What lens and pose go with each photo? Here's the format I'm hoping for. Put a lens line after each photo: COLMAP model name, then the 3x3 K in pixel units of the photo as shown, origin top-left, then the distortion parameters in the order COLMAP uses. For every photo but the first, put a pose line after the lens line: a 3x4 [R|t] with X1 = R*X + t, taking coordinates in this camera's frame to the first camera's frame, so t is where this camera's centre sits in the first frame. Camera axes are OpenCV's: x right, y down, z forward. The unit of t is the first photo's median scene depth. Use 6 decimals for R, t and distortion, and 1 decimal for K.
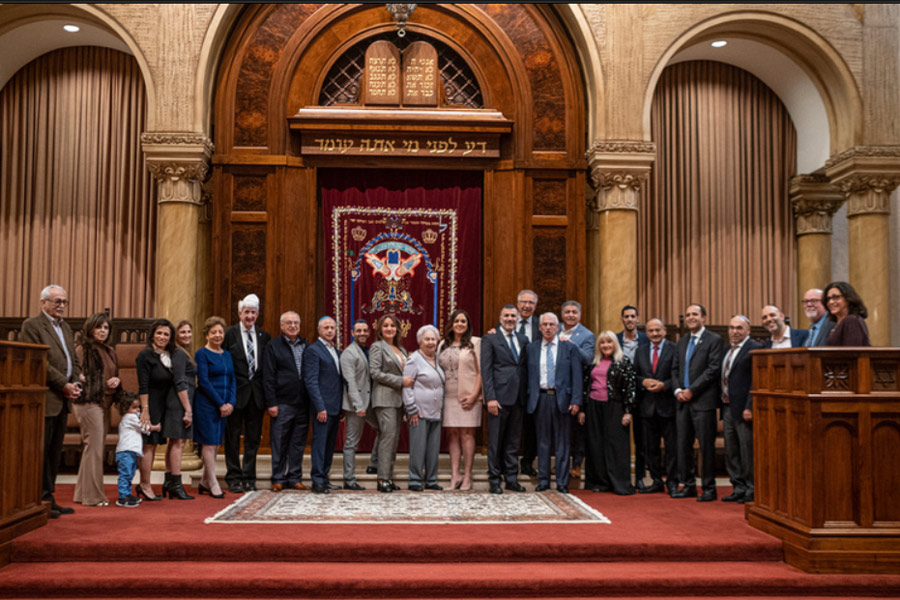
lens RADIAL K [[974.6, 0, 419.2], [0, 974.6, 316.8], [0, 0, 1]] dist [-0.011090, 0.000000]
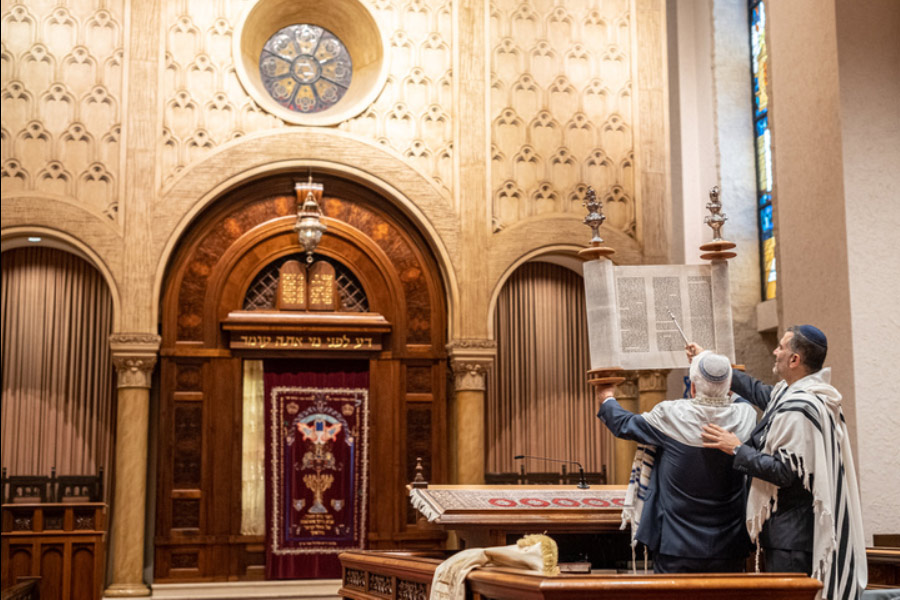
lens RADIAL K [[1367.8, 0, 505.4], [0, 1367.8, 284.0], [0, 0, 1]] dist [-0.001598, 0.000000]
pose [[0.977703, 0.014024, 0.209525, -0.144644], [0.008292, 0.994411, -0.105251, -0.056391], [-0.209830, 0.104641, 0.972122, -0.853686]]
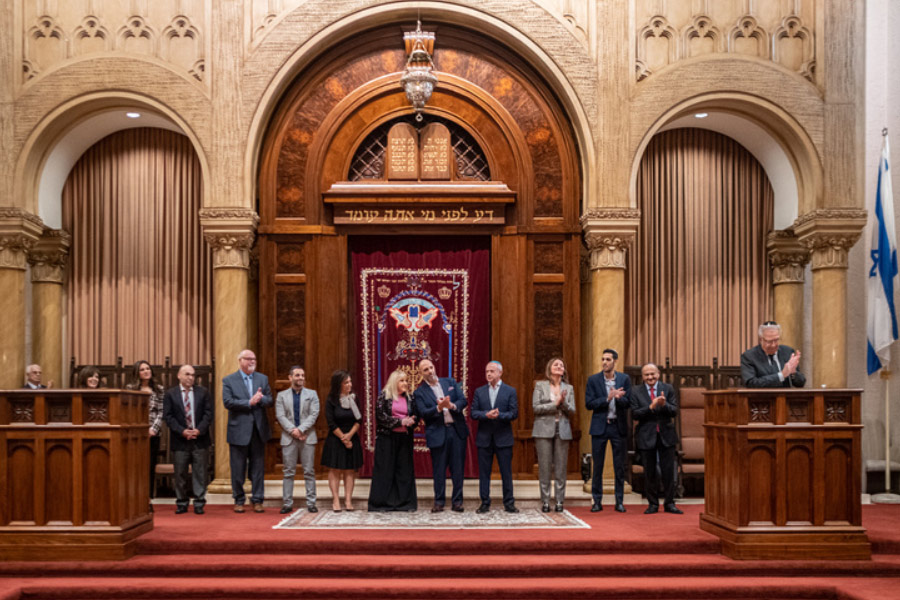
lens RADIAL K [[974.6, 0, 398.2], [0, 974.6, 408.3], [0, 0, 1]] dist [-0.011090, 0.000000]
pose [[0.999321, -0.008468, -0.035857, -0.004453], [0.010497, 0.998331, 0.056784, -0.011934], [0.035316, -0.057122, 0.997742, -0.171308]]
